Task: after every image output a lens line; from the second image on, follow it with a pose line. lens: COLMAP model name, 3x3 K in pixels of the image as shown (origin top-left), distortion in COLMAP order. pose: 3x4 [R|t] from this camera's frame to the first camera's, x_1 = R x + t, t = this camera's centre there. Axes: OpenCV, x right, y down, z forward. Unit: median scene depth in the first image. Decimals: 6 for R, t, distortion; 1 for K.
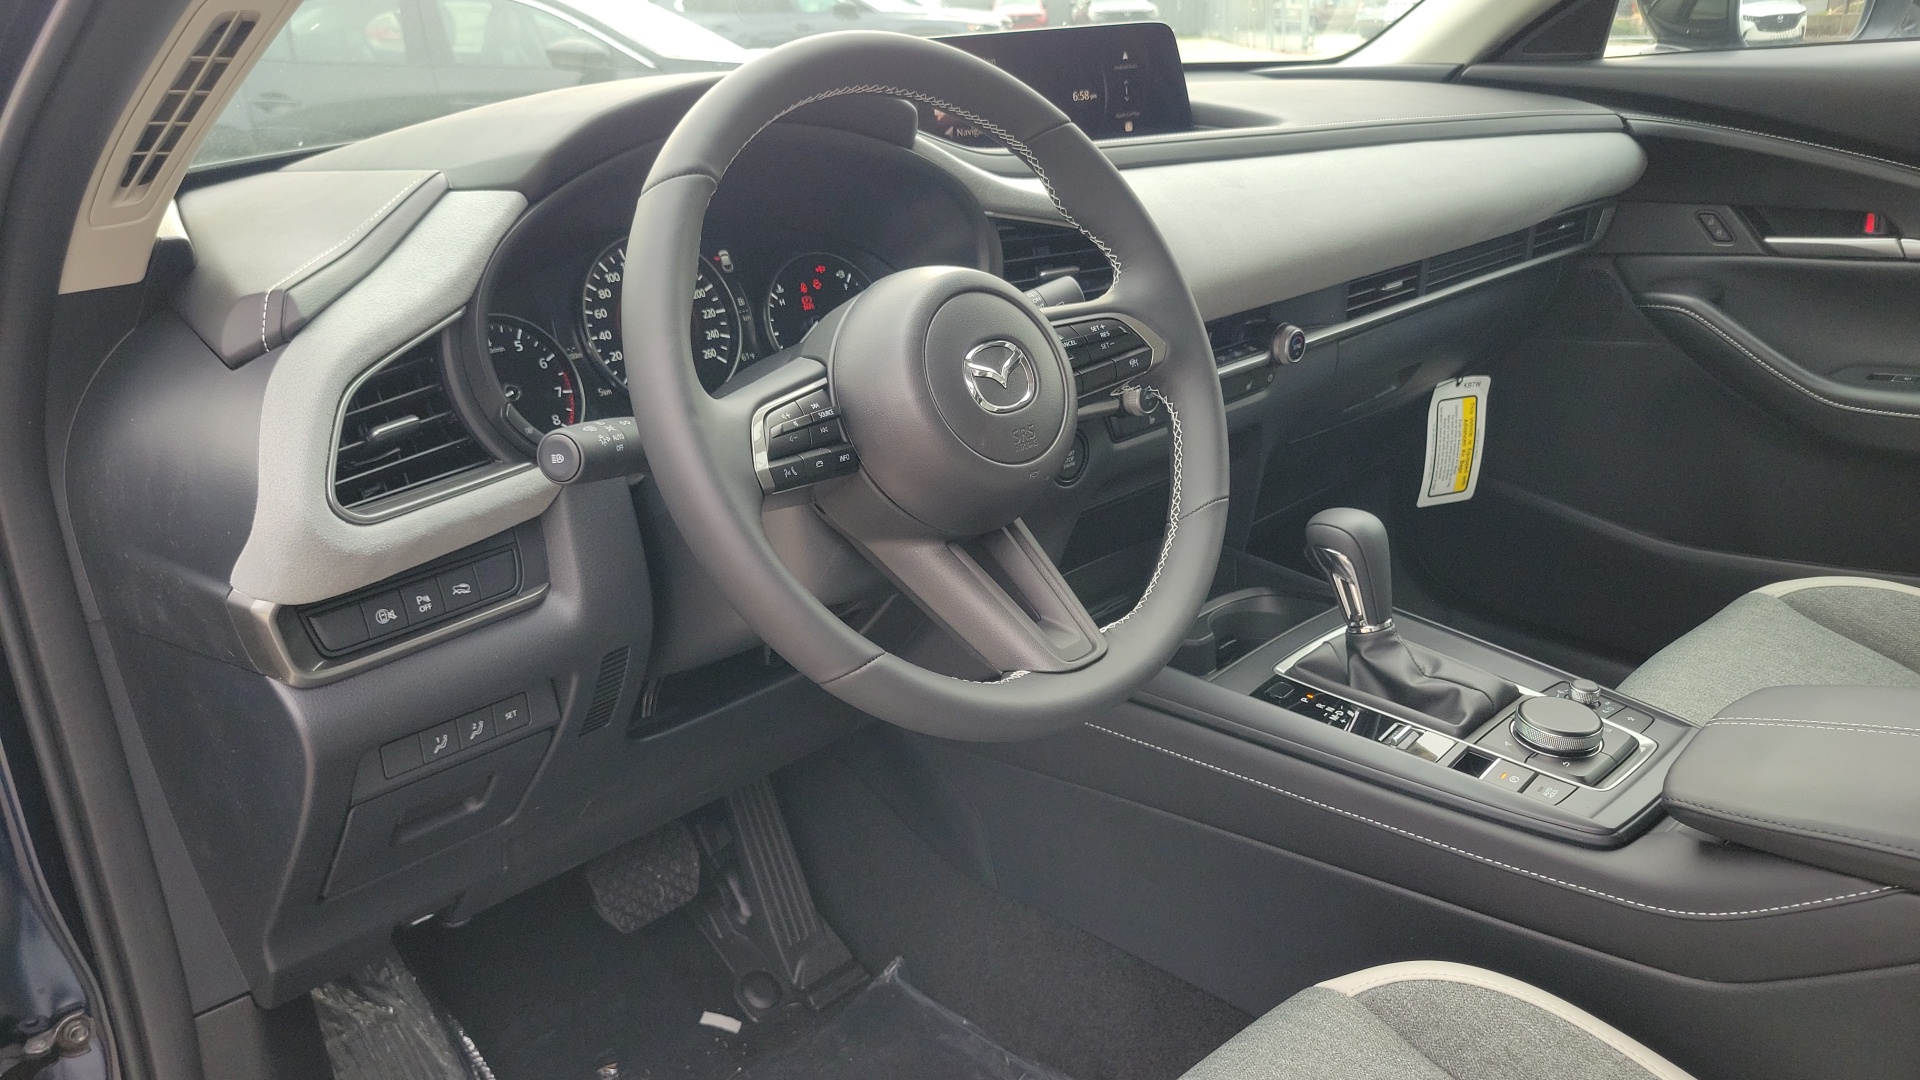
lens RADIAL K [[1437.5, 0, 958.6], [0, 1437.5, 531.2], [0, 0, 1]] dist [0.024659, -0.003701]
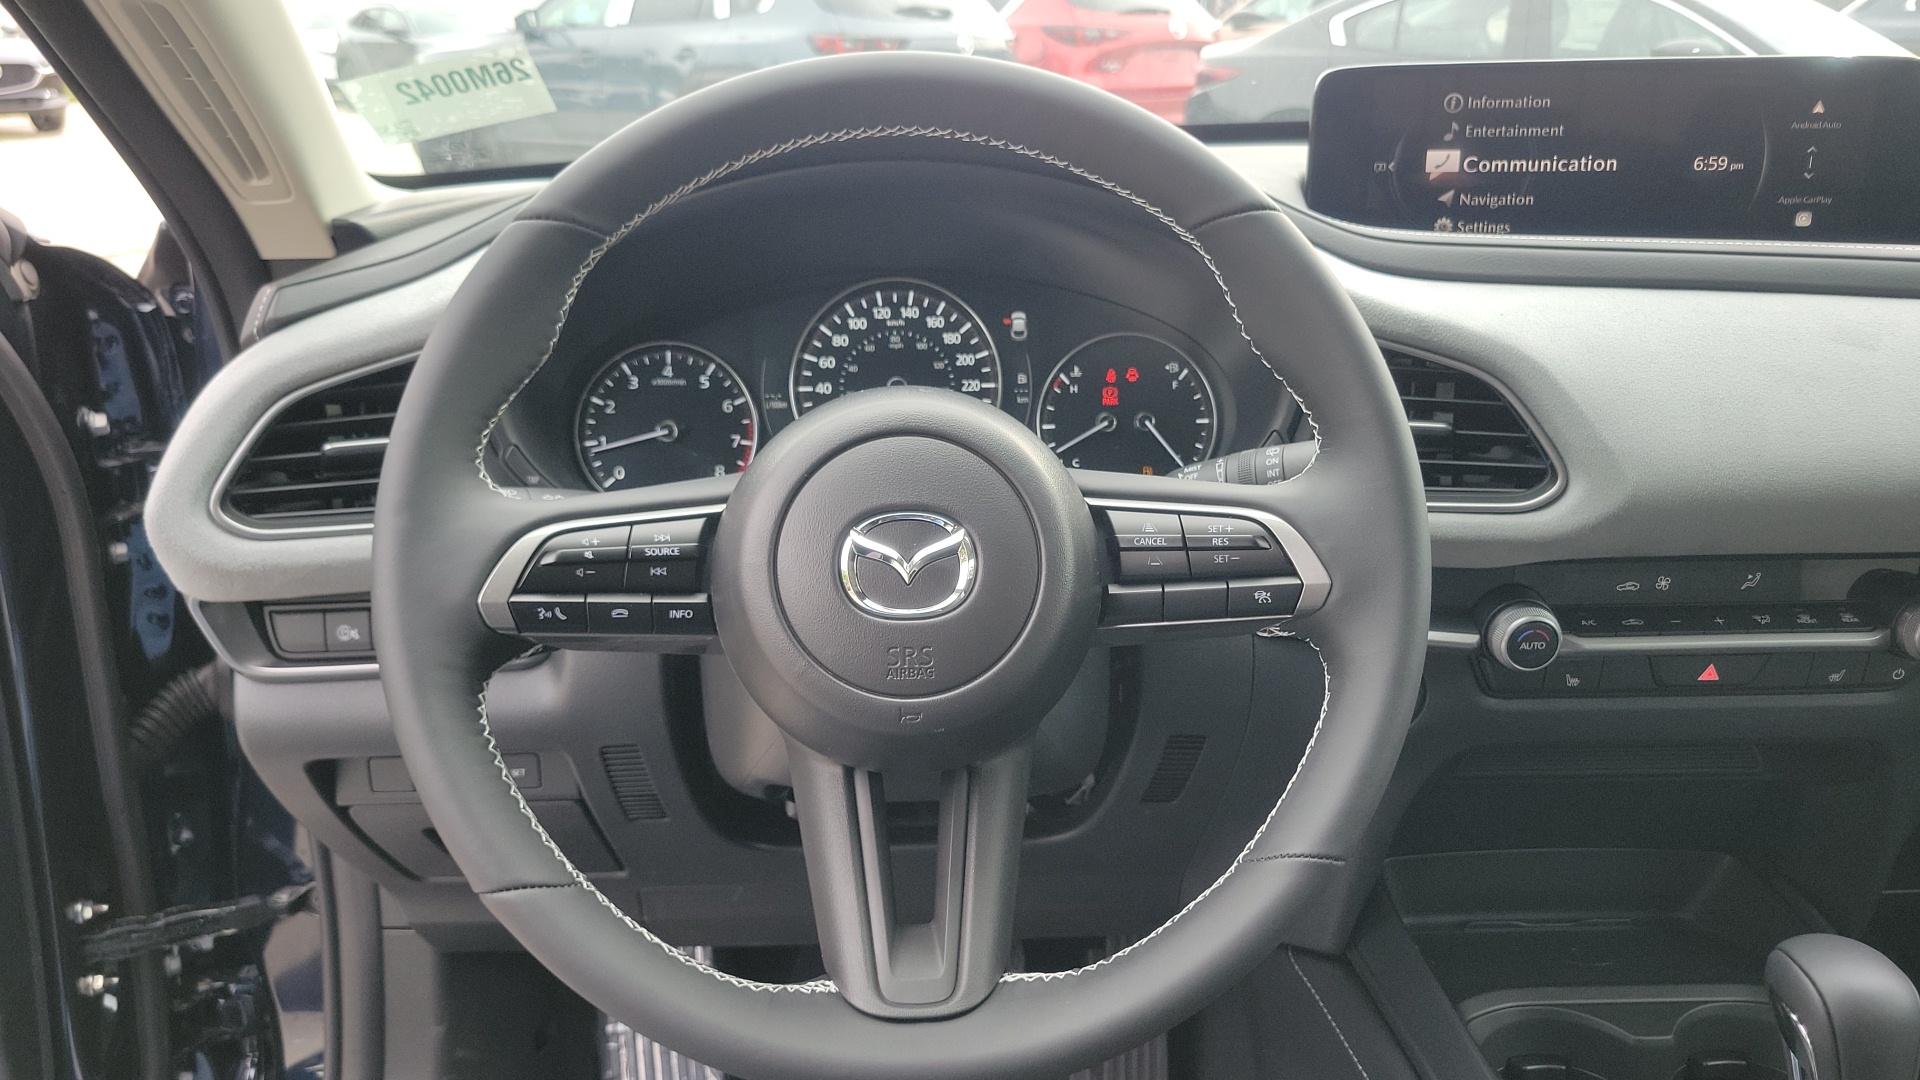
lens RADIAL K [[1467.2, 0, 946.5], [0, 1467.2, 529.3], [0, 0, 1]] dist [0.020013, -0.006111]
pose [[0.733151, 0.254525, -0.630640, 0.285179], [-0.255869, 0.962422, 0.090971, -0.114810], [0.630096, 0.094665, 0.770725, 0.284592]]
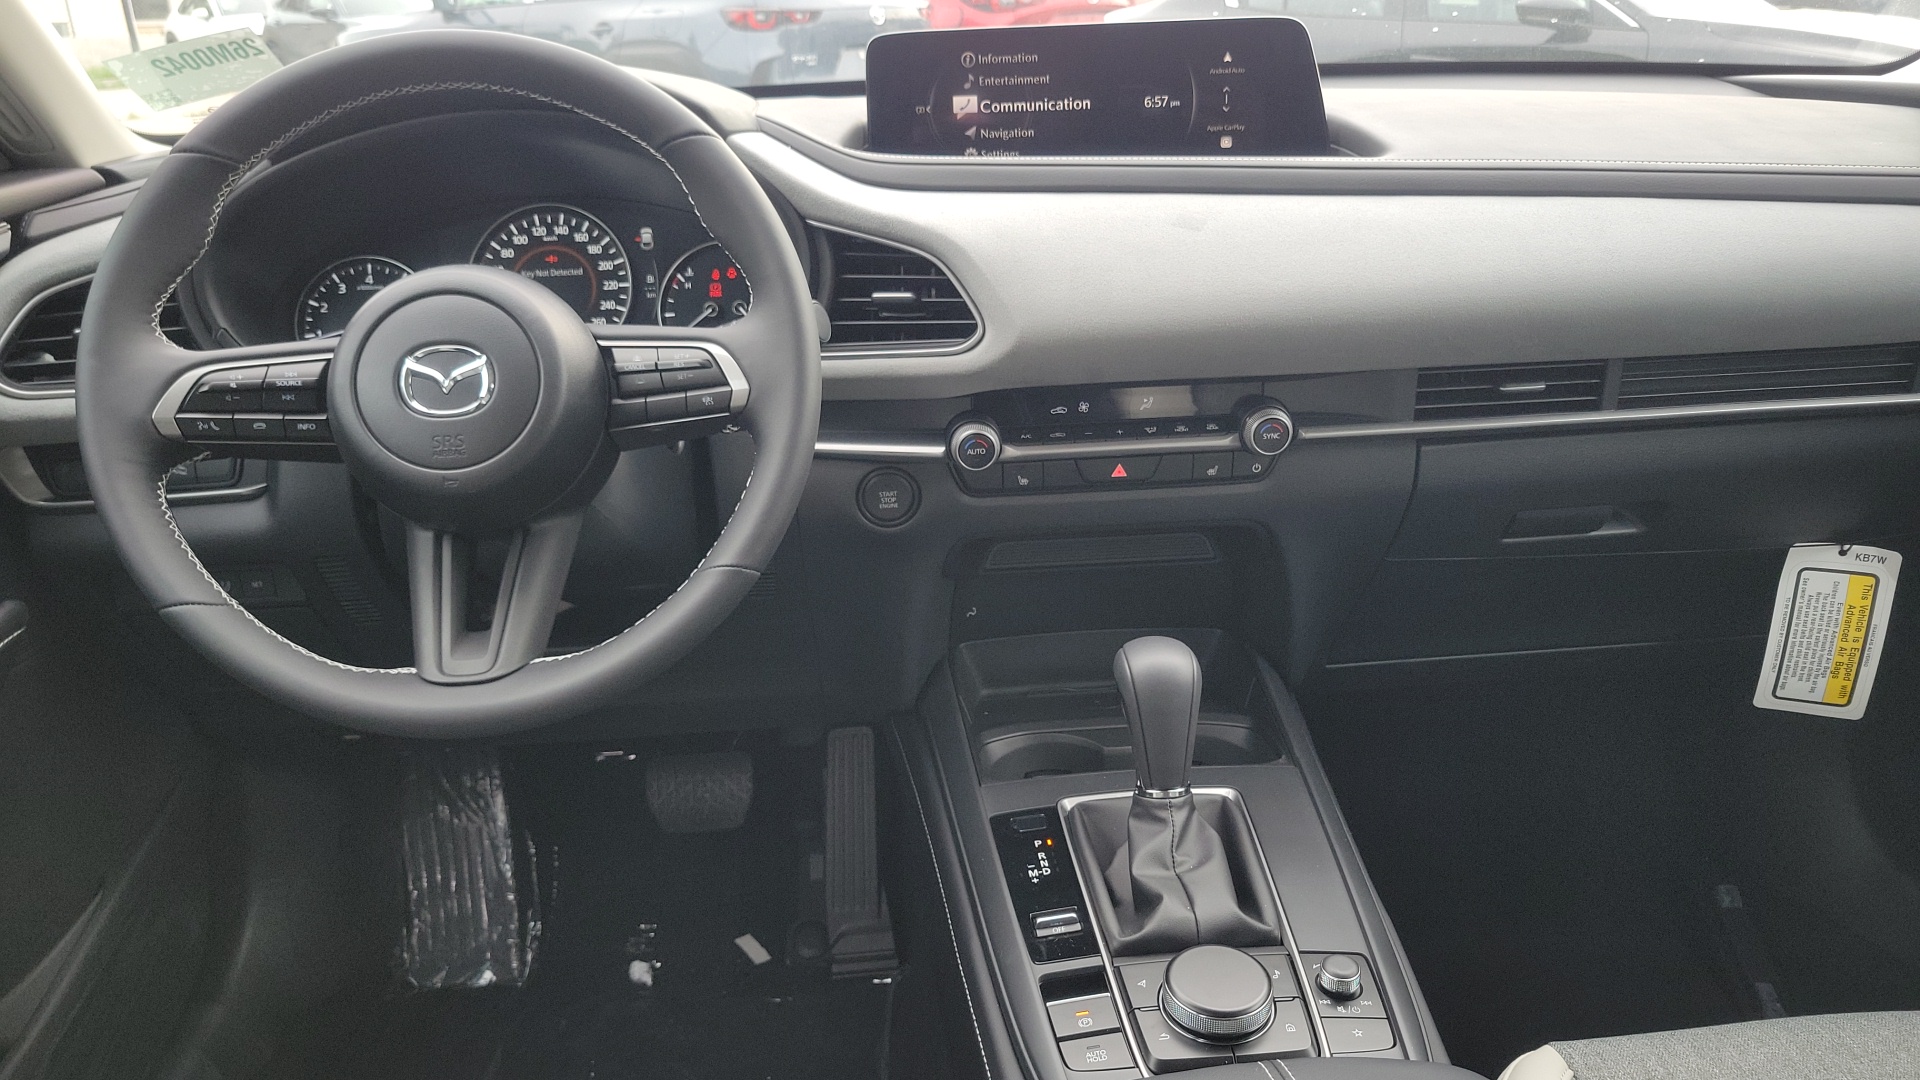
lens RADIAL K [[1438.3, 0, 969.7], [0, 1438.3, 543.3], [0, 0, 1]] dist [0.030195, -0.013670]
pose [[0.766681, 0.248207, -0.592109, 0.561352], [-0.225491, 0.967595, 0.113635, -0.116987], [0.601127, 0.046394, 0.797805, 0.251293]]
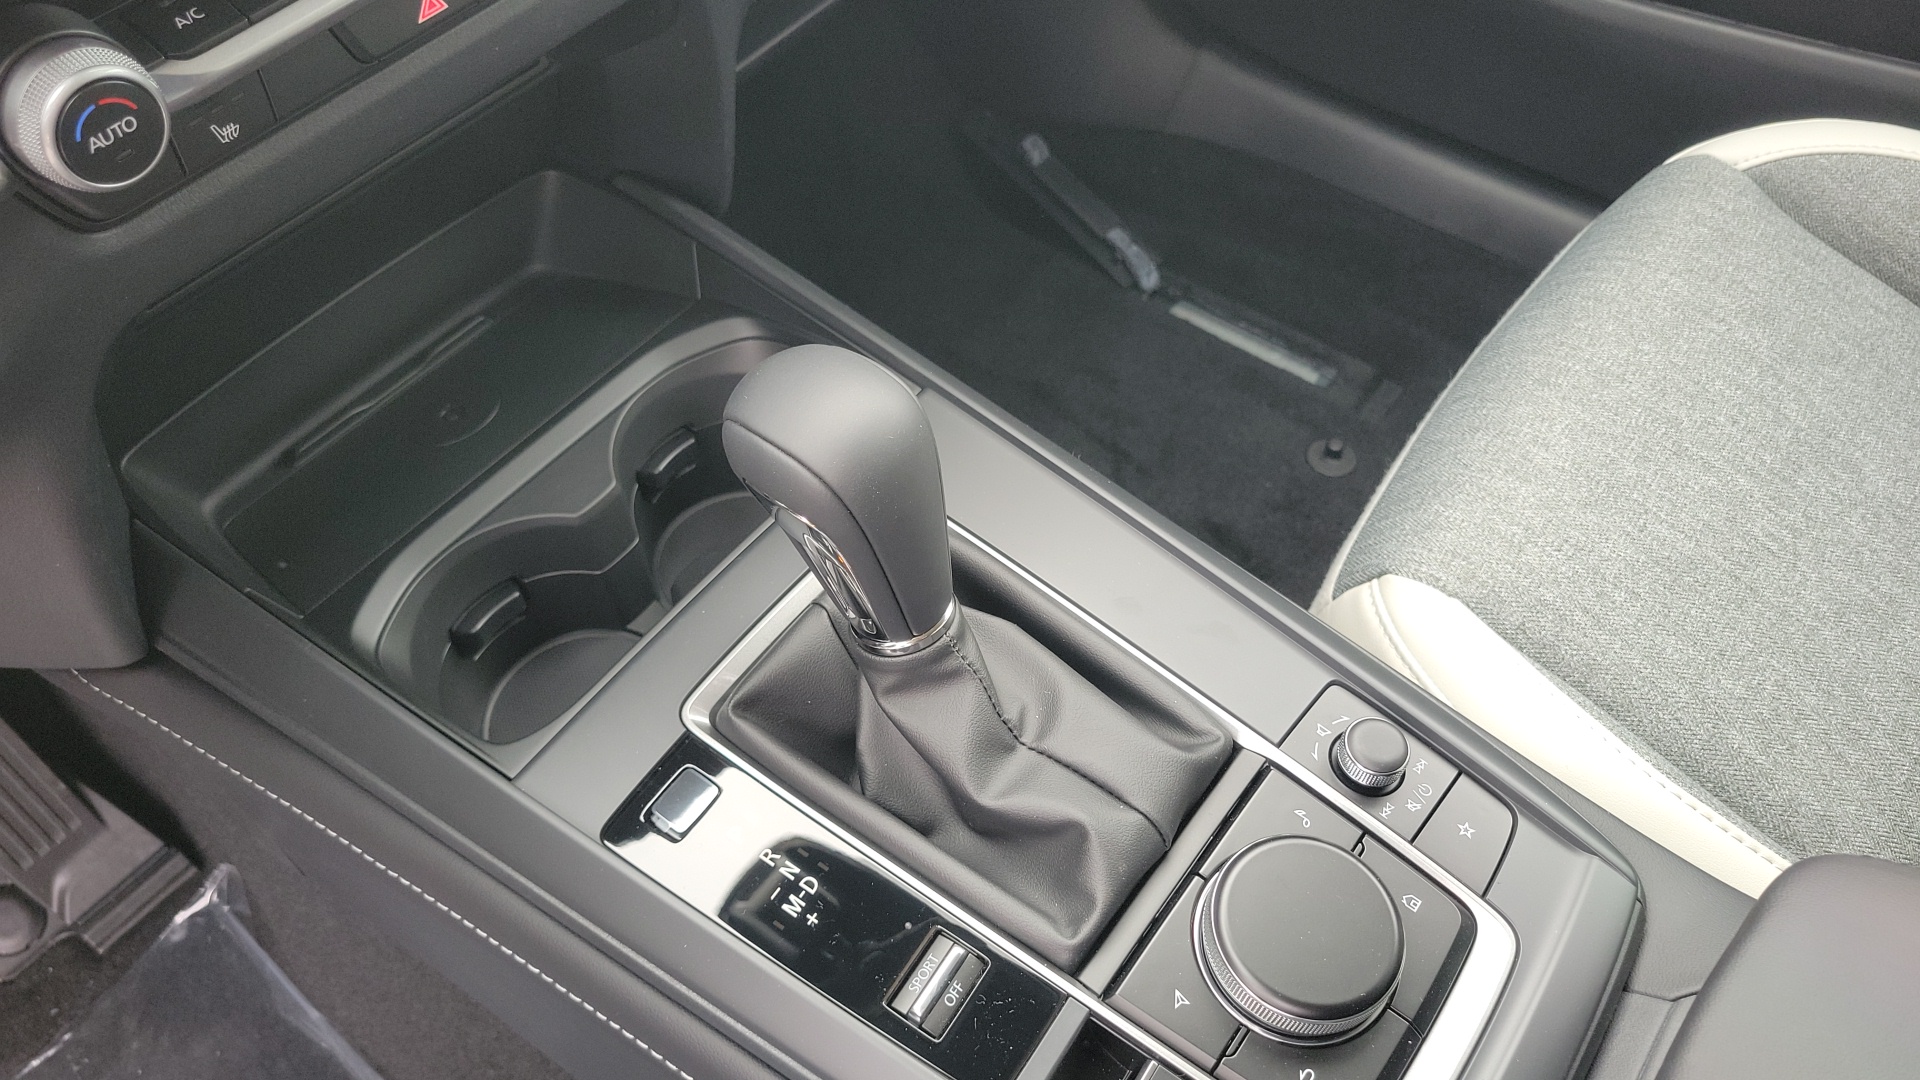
lens RADIAL K [[1467.2, 0, 946.5], [0, 1467.2, 529.3], [0, 0, 1]] dist [0.020013, -0.006111]
pose [[0.989388, -0.090482, 0.113684, 0.219792], [0.018119, 0.853153, 0.521345, -0.151609], [-0.144162, -0.513753, 0.845739, 0.571463]]
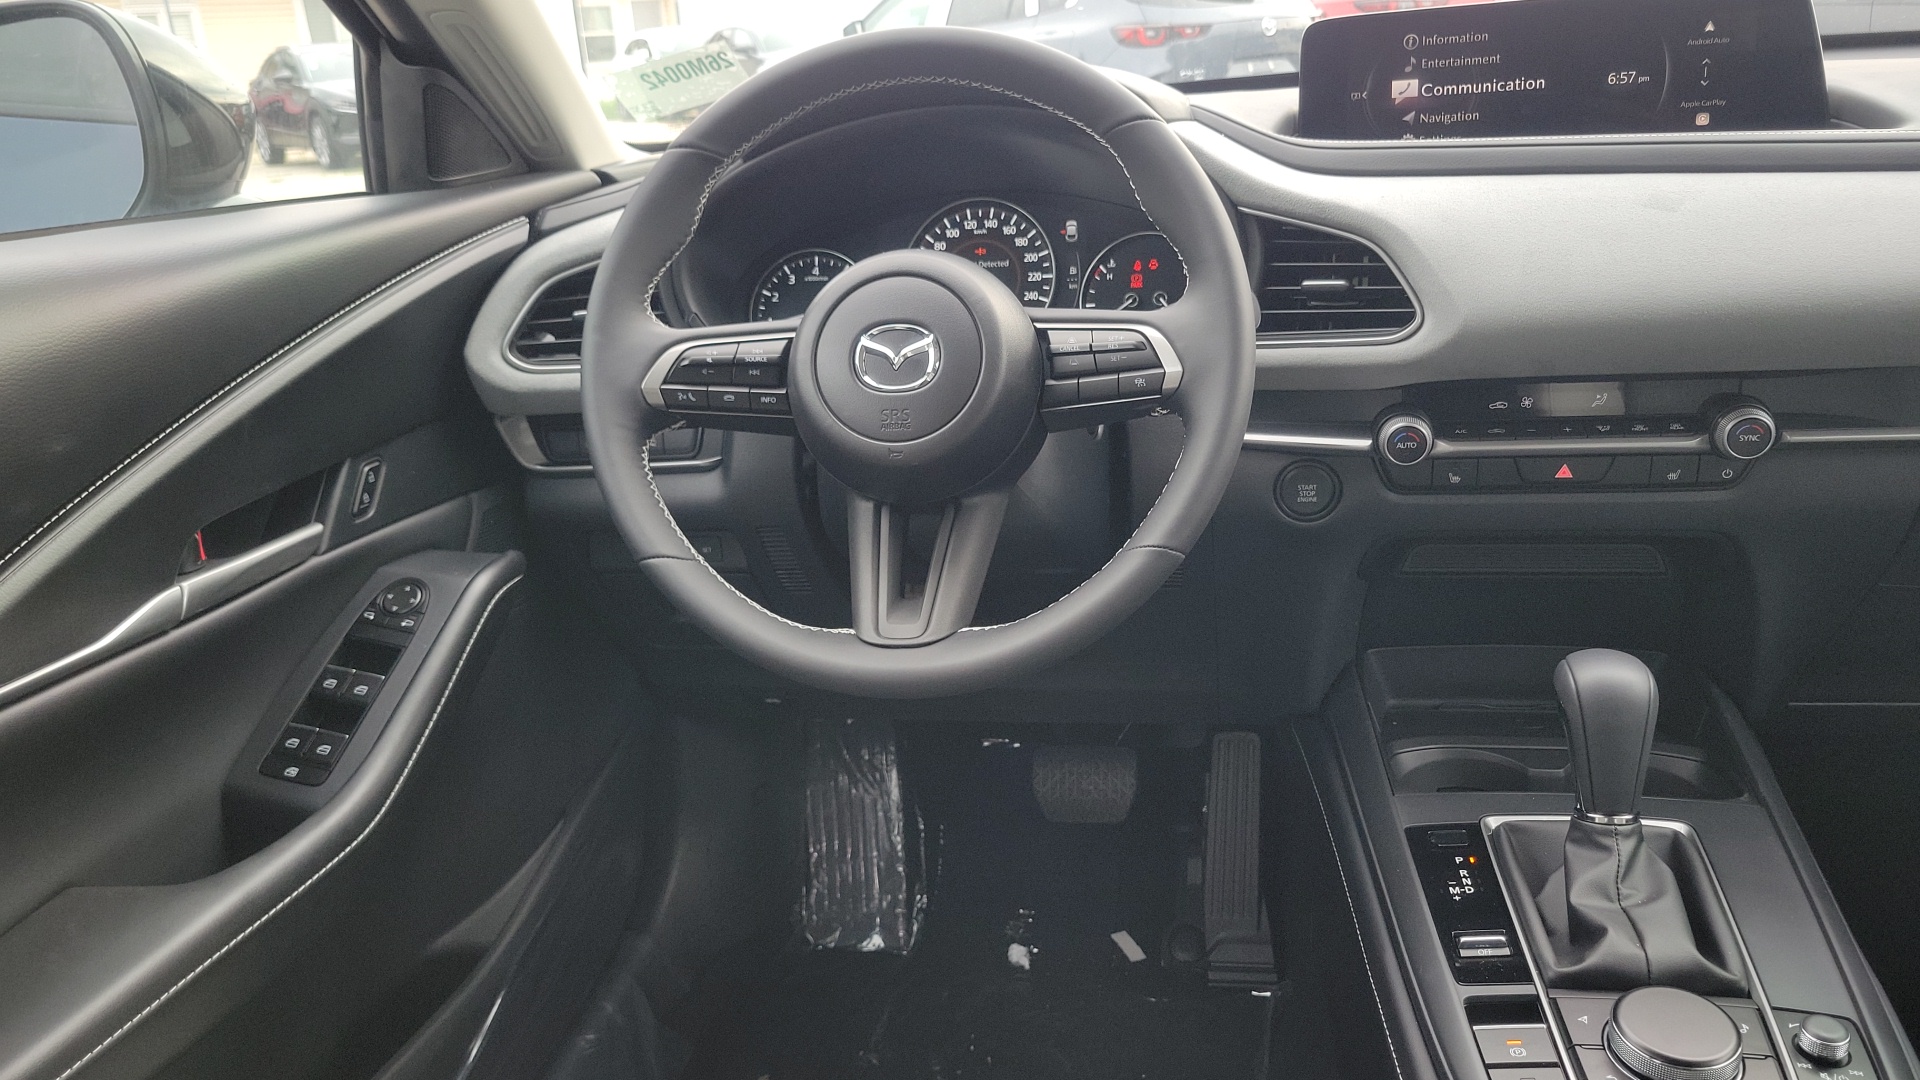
lens RADIAL K [[1438.3, 0, 969.7], [0, 1438.3, 543.3], [0, 0, 1]] dist [0.030195, -0.013670]
pose [[0.585758, 0.273280, -0.763024, 0.543061], [-0.238318, 0.957896, 0.160122, -0.095559], [0.774656, 0.088049, 0.626223, 0.234133]]
